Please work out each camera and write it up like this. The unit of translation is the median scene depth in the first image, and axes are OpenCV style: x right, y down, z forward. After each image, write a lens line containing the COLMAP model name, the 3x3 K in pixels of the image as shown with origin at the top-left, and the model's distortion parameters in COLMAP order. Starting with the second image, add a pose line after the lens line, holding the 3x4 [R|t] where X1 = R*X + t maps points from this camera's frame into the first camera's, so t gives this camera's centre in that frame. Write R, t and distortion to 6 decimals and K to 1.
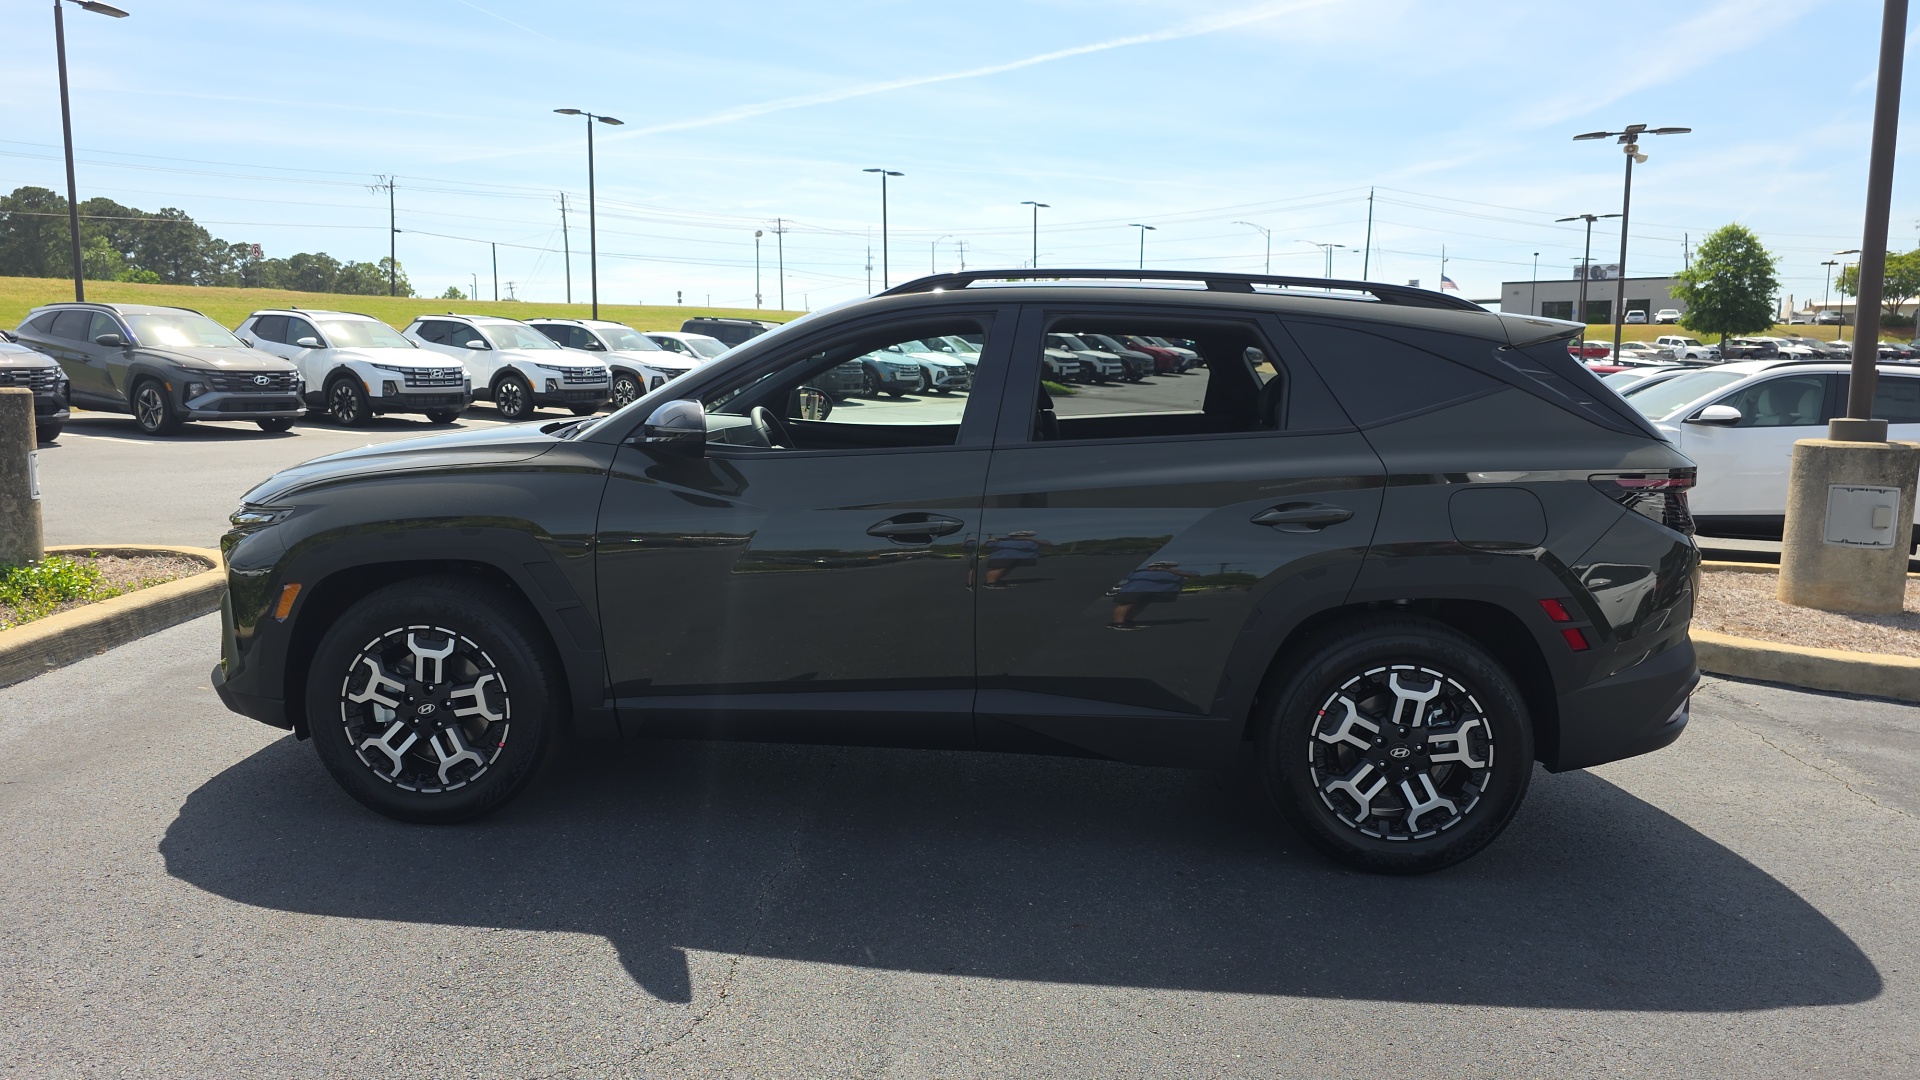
lens RADIAL K [[1296.3, 0, 944.7], [0, 1296.3, 524.7], [0, 0, 1]] dist [0.058925, -0.062316]
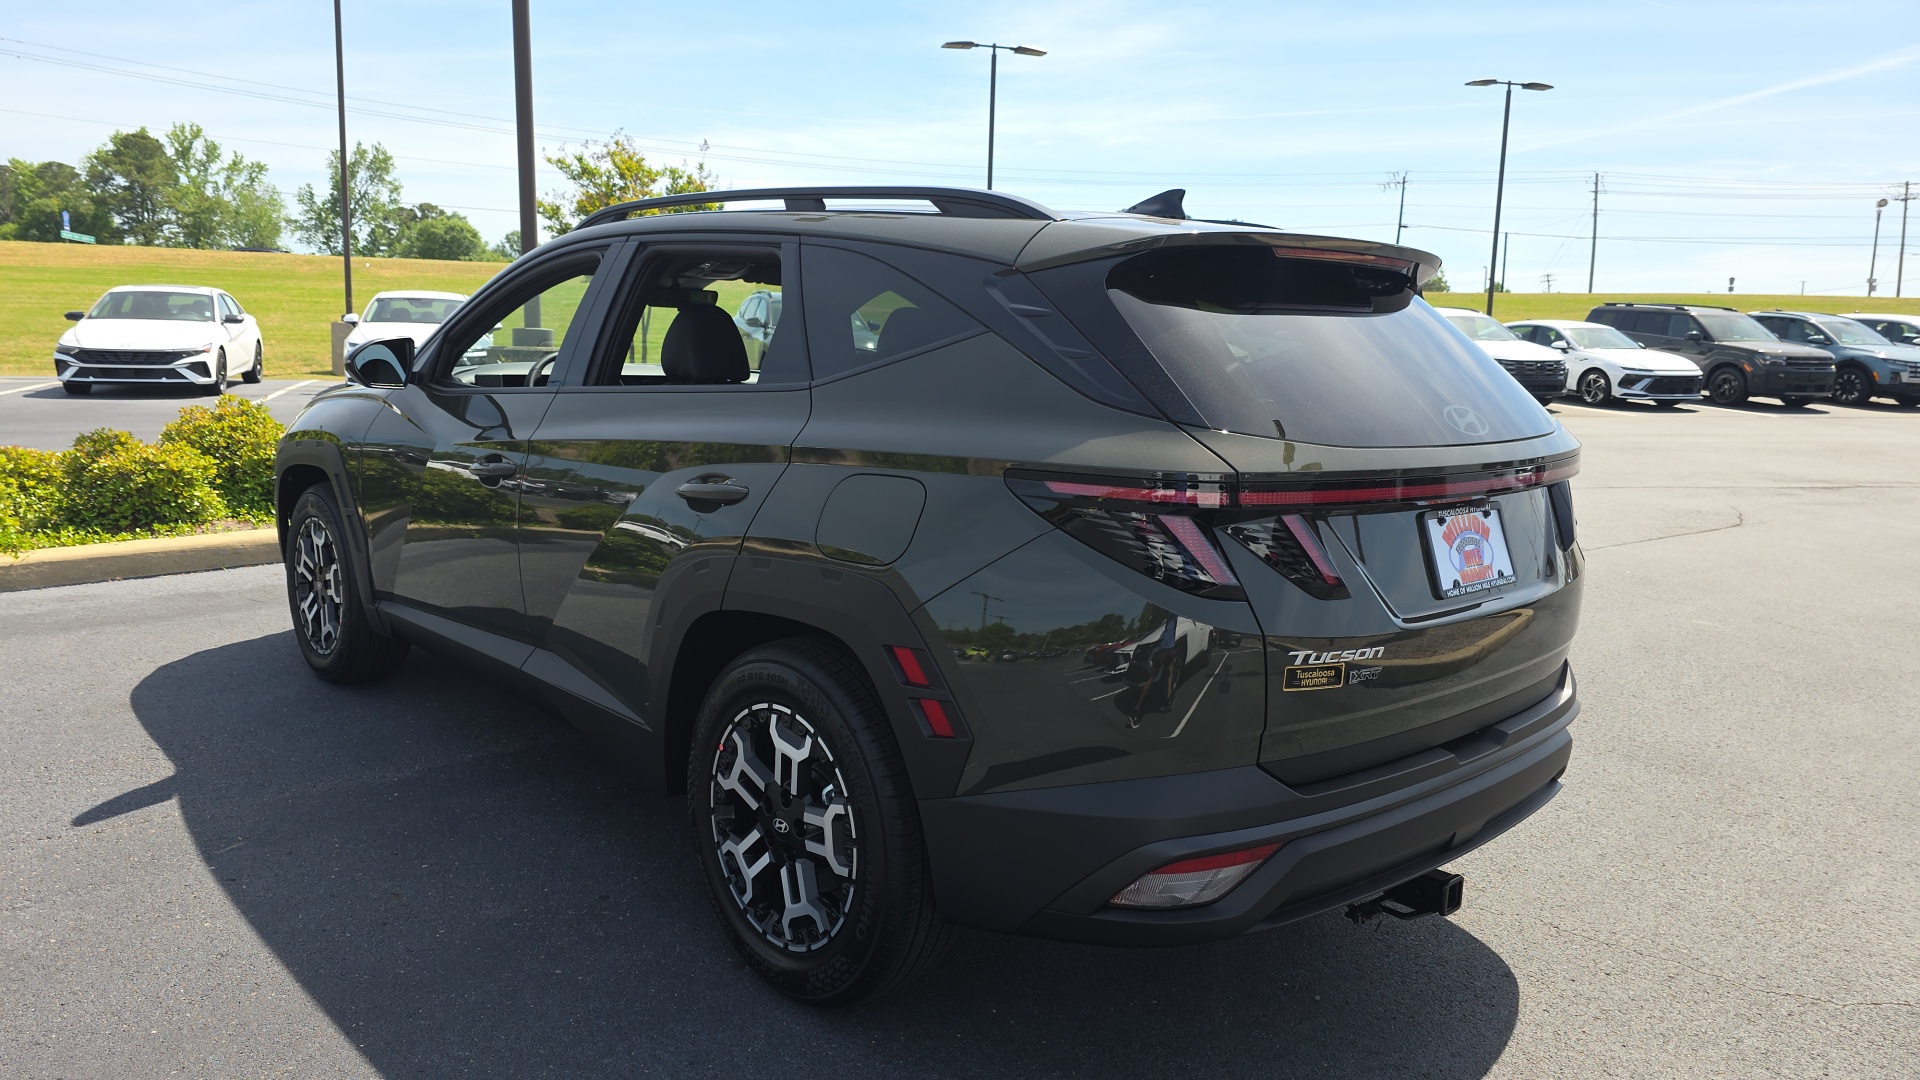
lens RADIAL K [[1296.3, 0, 894.5], [0, 1296.3, 506.7], [0, 0, 1]] dist [0.058925, -0.062316]
pose [[0.700991, 0.100226, -0.706092, 0.891040], [-0.107539, 0.993610, 0.034276, -0.034947], [0.705015, 0.051906, 0.707290, 0.519043]]
